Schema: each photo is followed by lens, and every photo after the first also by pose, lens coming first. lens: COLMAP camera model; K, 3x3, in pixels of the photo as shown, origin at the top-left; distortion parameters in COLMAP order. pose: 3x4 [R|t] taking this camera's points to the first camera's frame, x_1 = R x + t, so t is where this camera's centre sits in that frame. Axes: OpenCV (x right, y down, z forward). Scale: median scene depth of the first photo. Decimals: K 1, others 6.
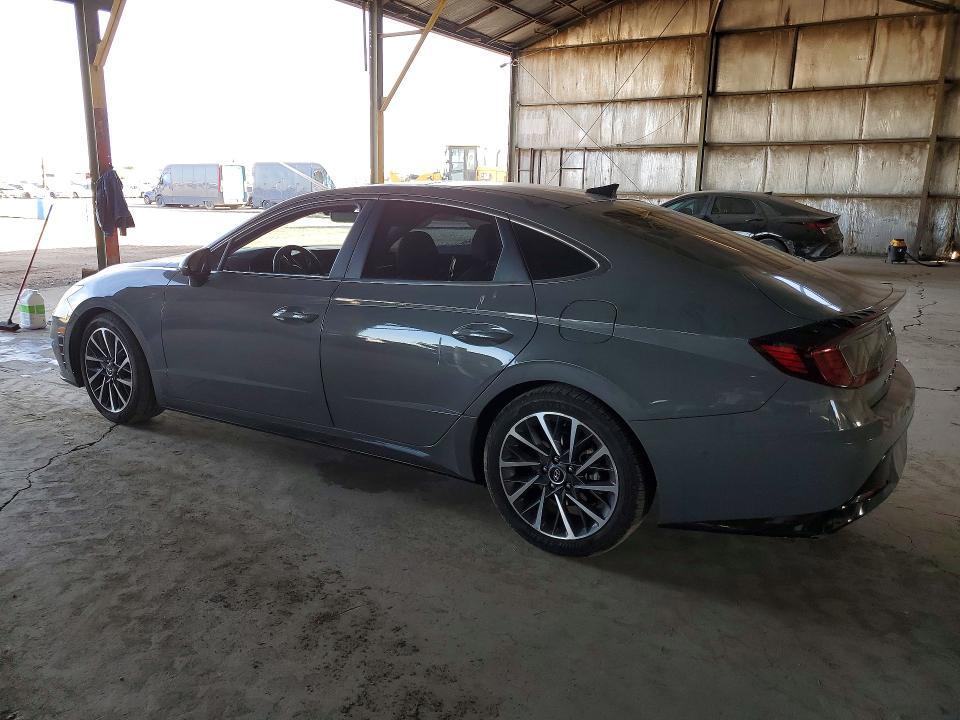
lens RADIAL K [[755.8, 0, 480.0], [0, 755.8, 360.0], [0, 0, 1]] dist [0.017971, -0.001460]
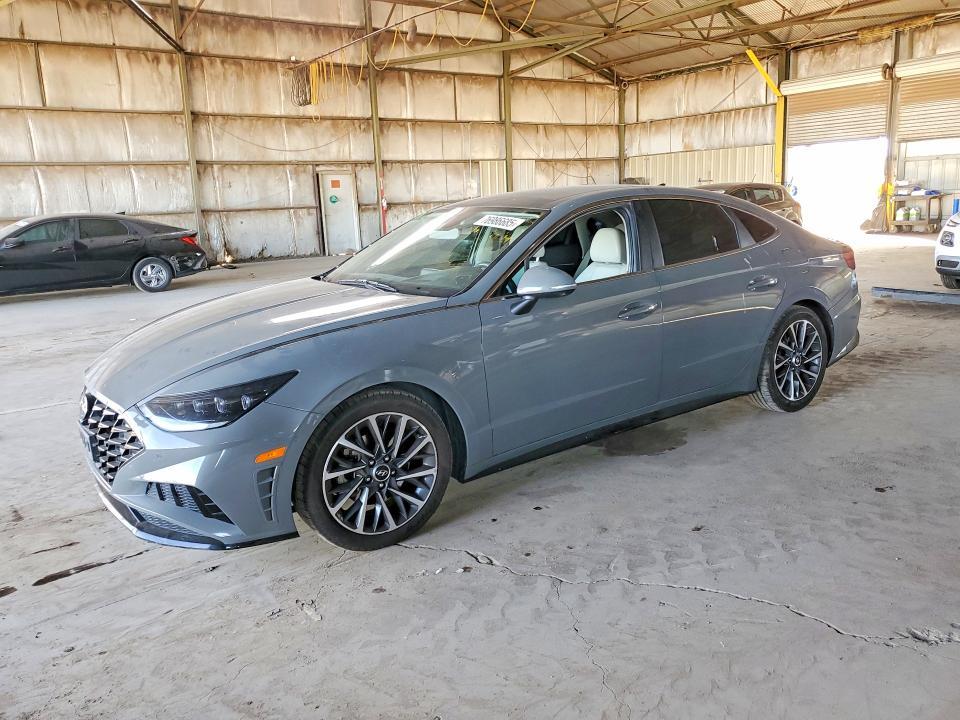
lens RADIAL K [[735.7, 0, 480.0], [0, 735.7, 360.0], [0, 0, 1]] dist [0.010188, 0.012300]
pose [[0.381063, -0.228613, 0.895839, -0.313633], [0.250449, 0.958243, 0.138005, -0.047103], [-0.889981, 0.171773, 0.422407, 0.188942]]
